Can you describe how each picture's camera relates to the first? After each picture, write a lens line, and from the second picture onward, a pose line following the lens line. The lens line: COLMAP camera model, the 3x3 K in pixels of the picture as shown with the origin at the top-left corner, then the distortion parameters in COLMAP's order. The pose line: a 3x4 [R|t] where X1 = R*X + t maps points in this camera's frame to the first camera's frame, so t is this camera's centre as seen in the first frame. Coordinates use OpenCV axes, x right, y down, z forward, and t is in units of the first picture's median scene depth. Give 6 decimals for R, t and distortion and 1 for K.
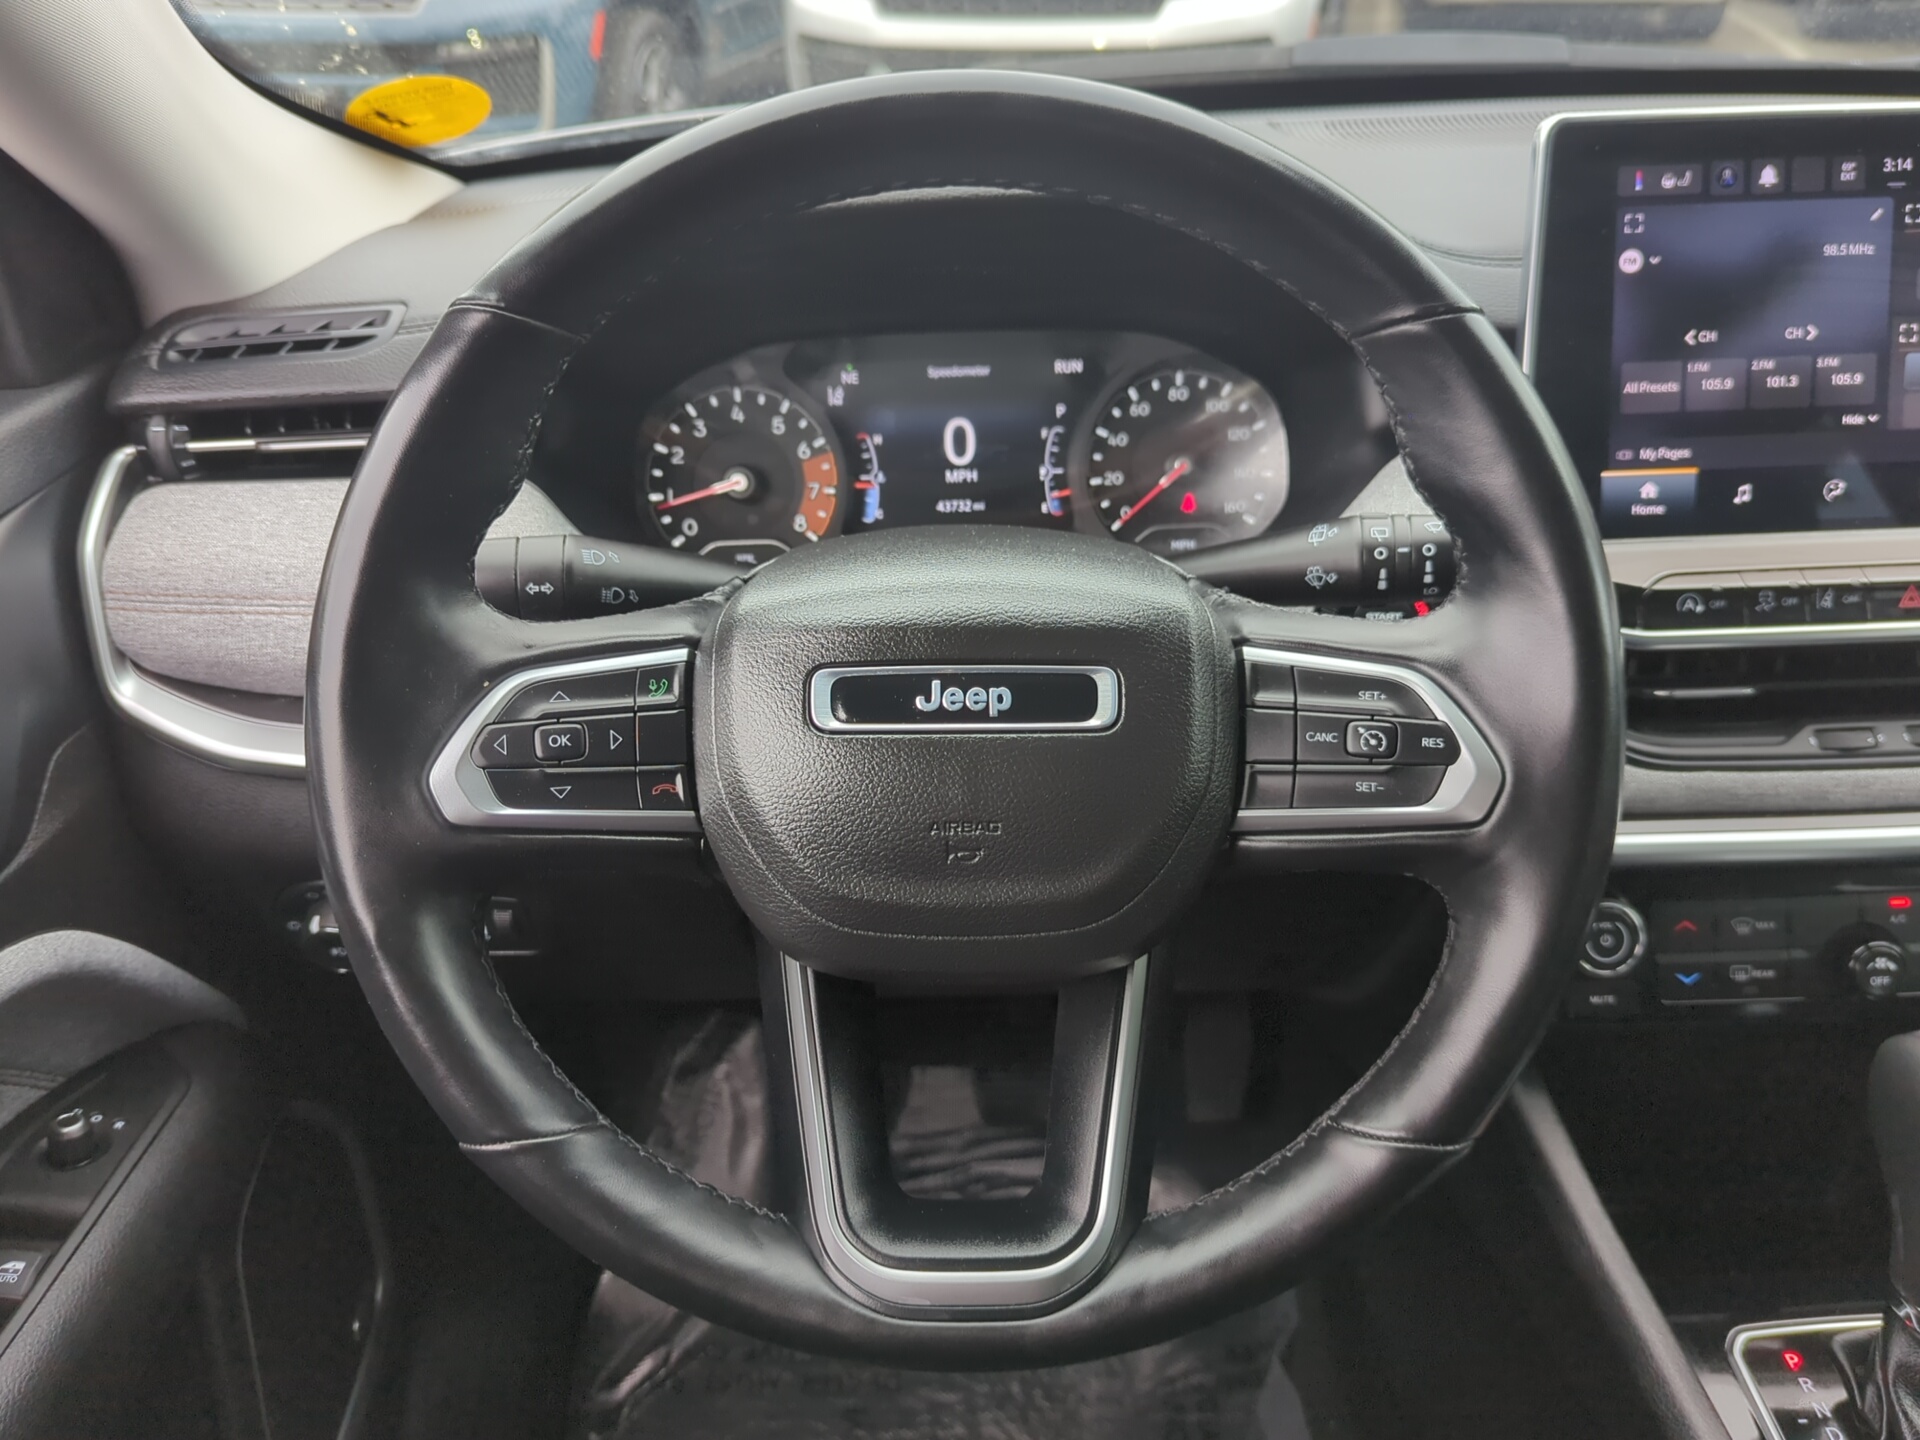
lens RADIAL K [[1571.4, 0, 974.6], [0, 1571.4, 695.2], [0, 0, 1]] dist [0.060842, -0.081830]
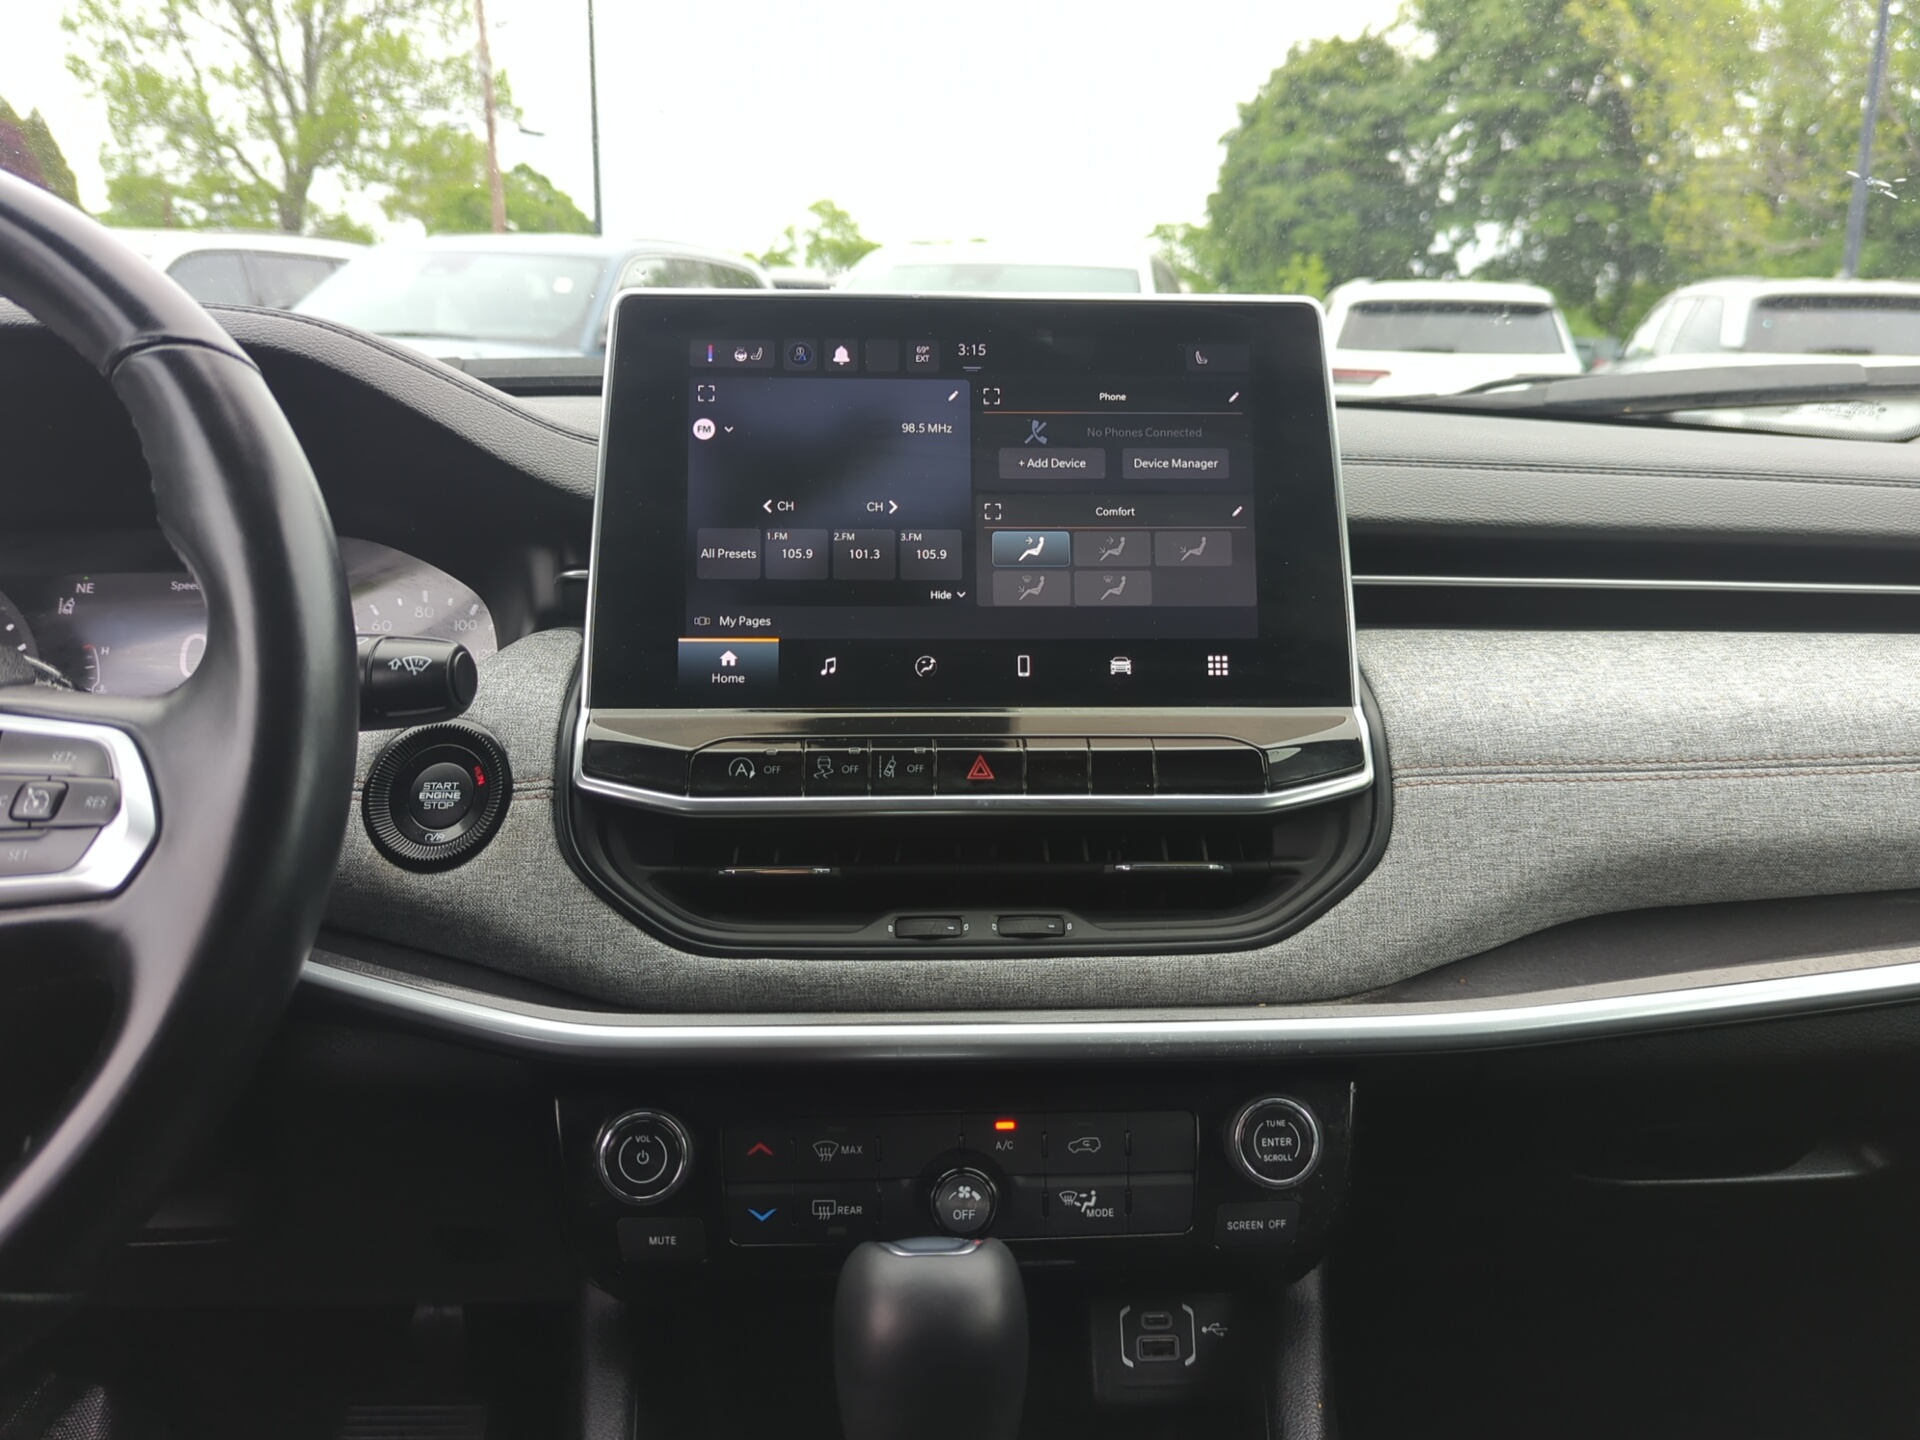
lens RADIAL K [[1553.2, 0, 977.6], [0, 1553.2, 695.2], [0, 0, 1]] dist [0.074596, -0.087825]
pose [[0.998916, 0.030765, 0.034932, 0.522796], [-0.019600, 0.958671, -0.283840, 0.146314], [-0.042220, 0.282848, 0.958235, 0.108450]]
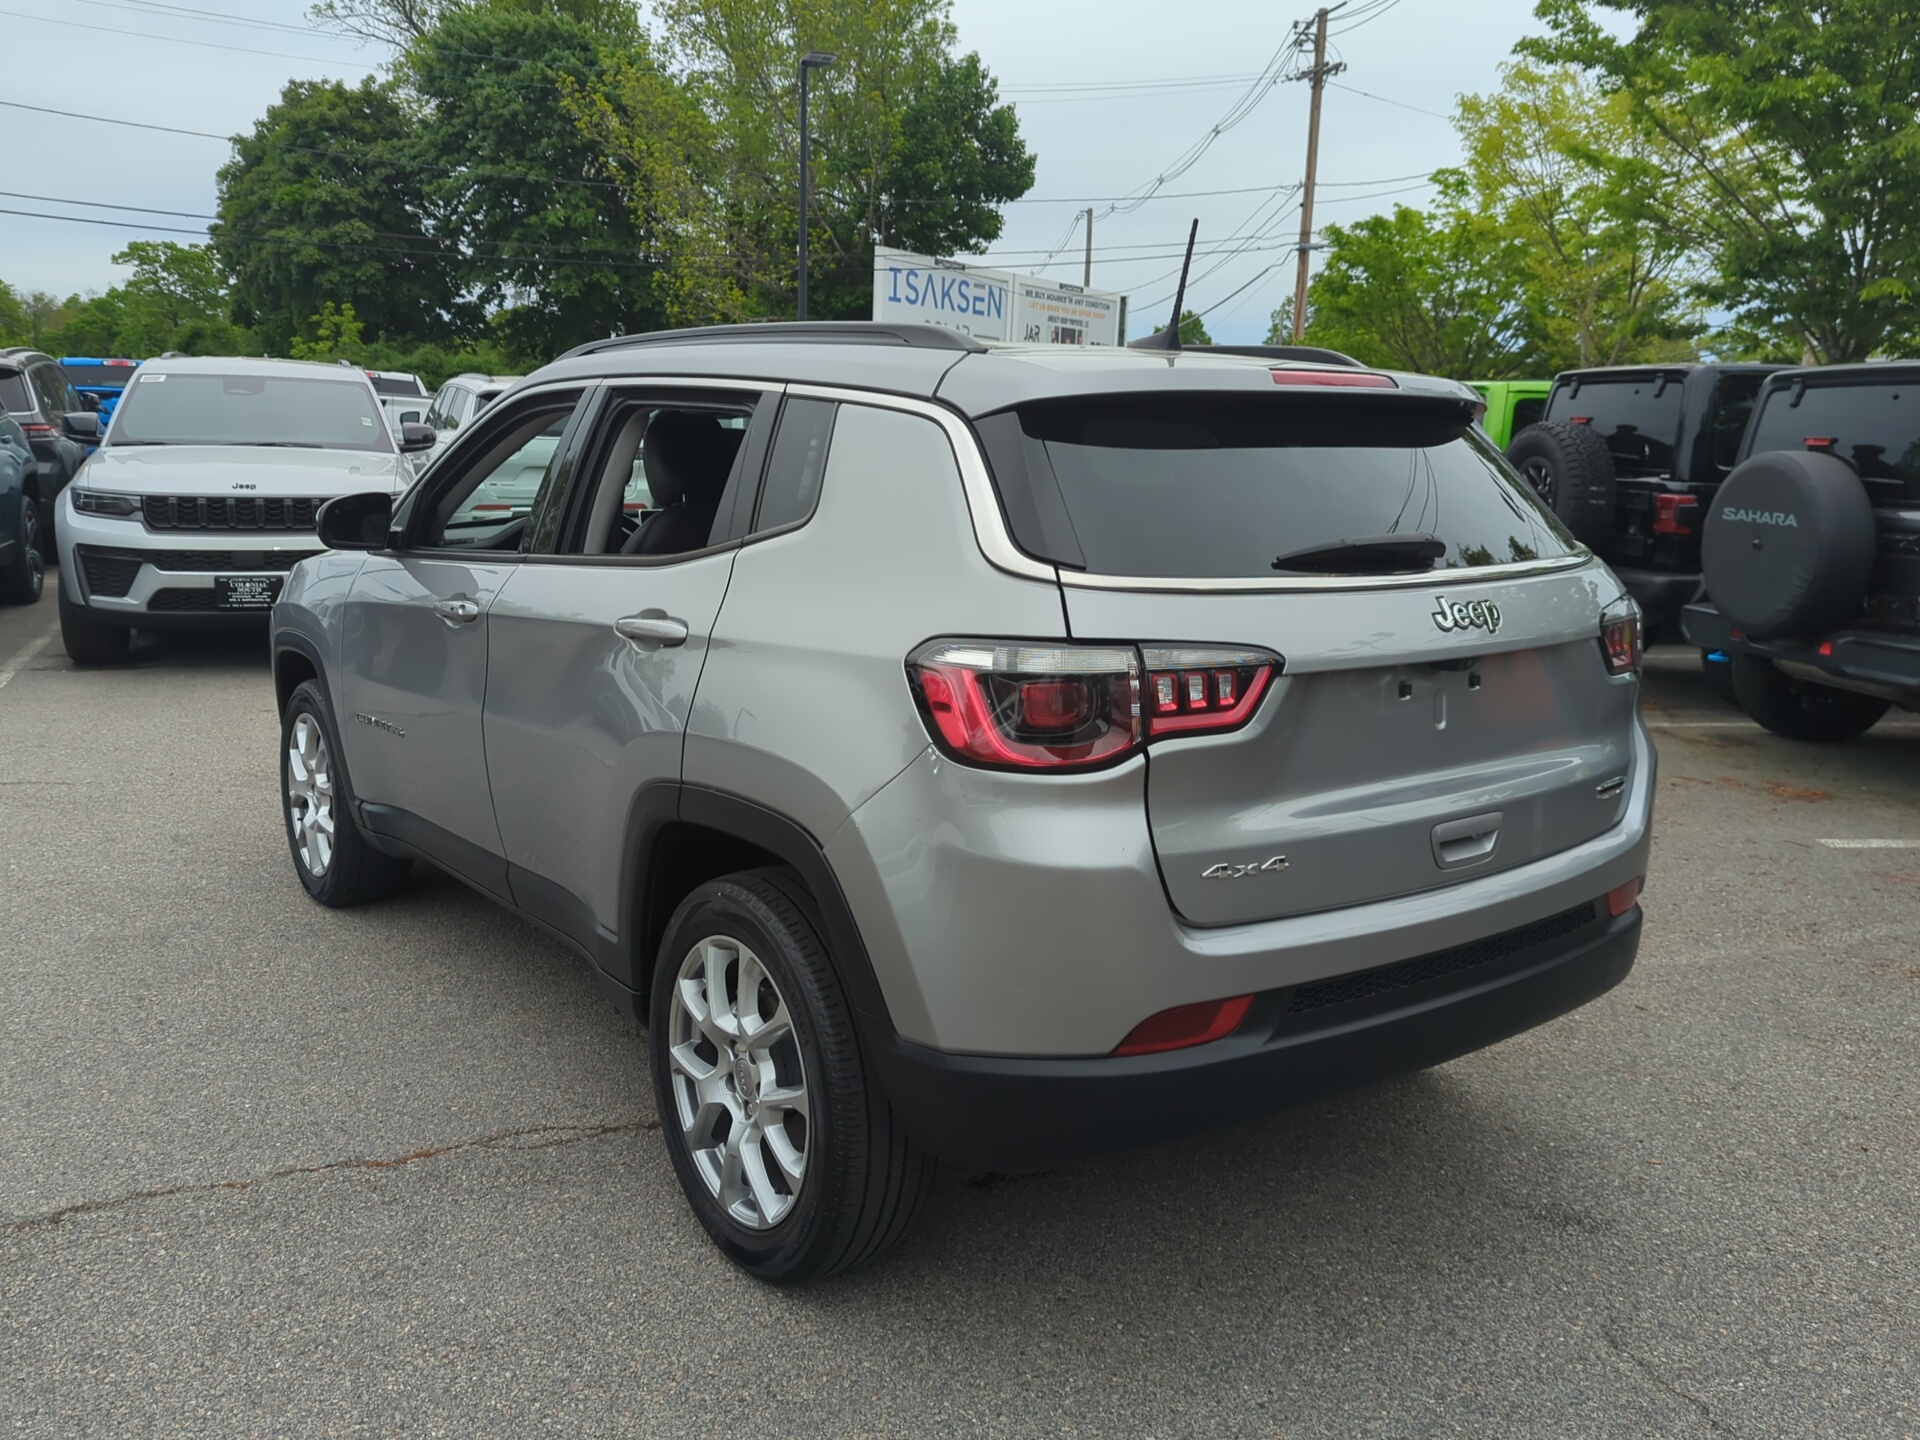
lens RADIAL K [[1560.8, 0, 976.4], [0, 1560.8, 715.8], [0, 0, 1]] dist [0.035285, -0.010773]
pose [[0.811223, -0.069183, 0.580630, -2.509151], [0.241631, 0.943892, -0.225127, 2.442242], [-0.532477, 0.322927, 0.782423, -5.010046]]
